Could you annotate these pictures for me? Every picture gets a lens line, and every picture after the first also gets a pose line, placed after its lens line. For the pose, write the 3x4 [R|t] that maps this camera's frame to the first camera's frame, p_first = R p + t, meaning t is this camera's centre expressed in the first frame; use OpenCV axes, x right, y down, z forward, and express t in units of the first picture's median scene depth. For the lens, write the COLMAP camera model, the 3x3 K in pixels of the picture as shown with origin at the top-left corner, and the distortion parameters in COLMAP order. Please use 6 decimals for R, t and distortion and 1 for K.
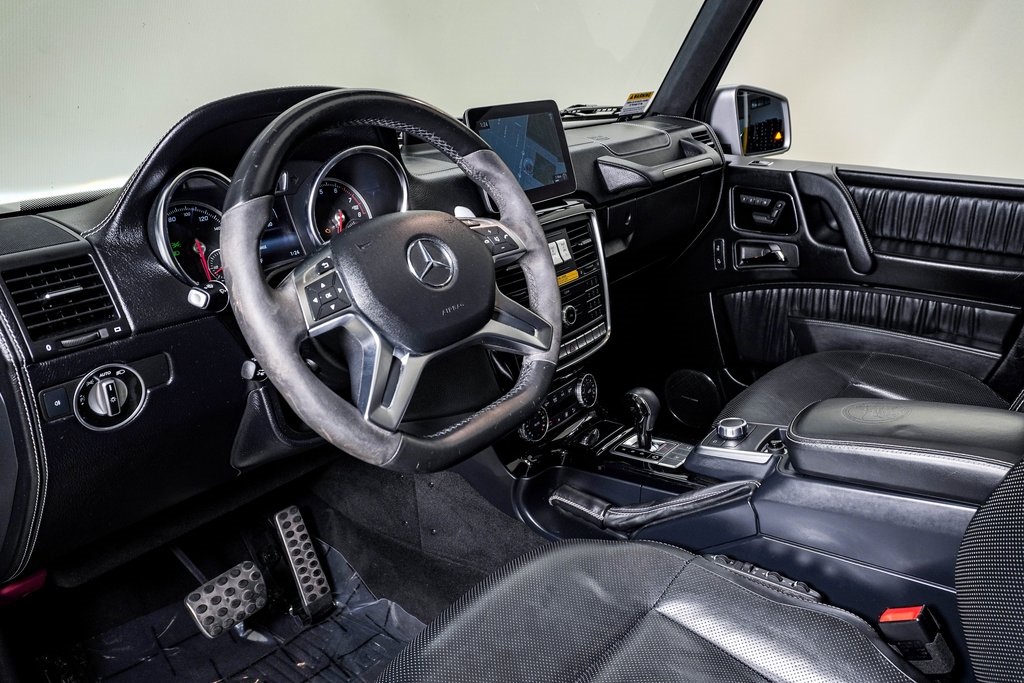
lens RADIAL K [[781.8, 0, 517.9], [0, 781.8, 338.7], [0, 0, 1]] dist [-0.032671, 0.011314]
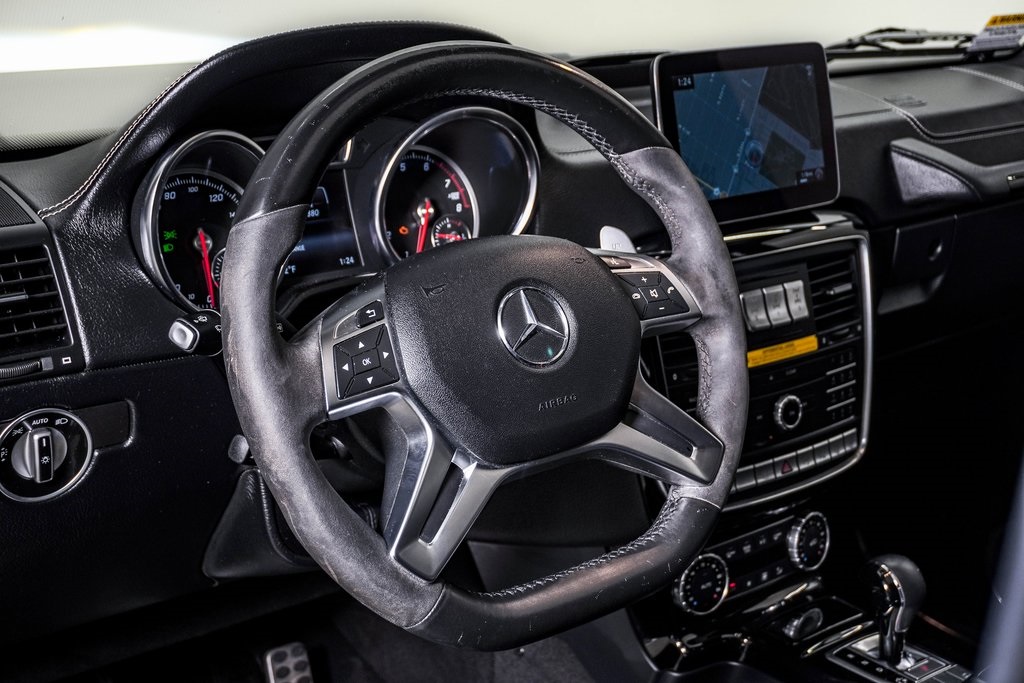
lens RADIAL K [[1457.5, 0, 510.7], [0, 1457.5, 342.2], [0, 0, 1]] dist [-0.002813, 0.000000]
pose [[0.970946, 0.147984, -0.188054, 0.088423], [-0.150312, 0.988637, 0.001902, -0.076260], [0.186199, 0.026420, 0.982157, -0.162174]]
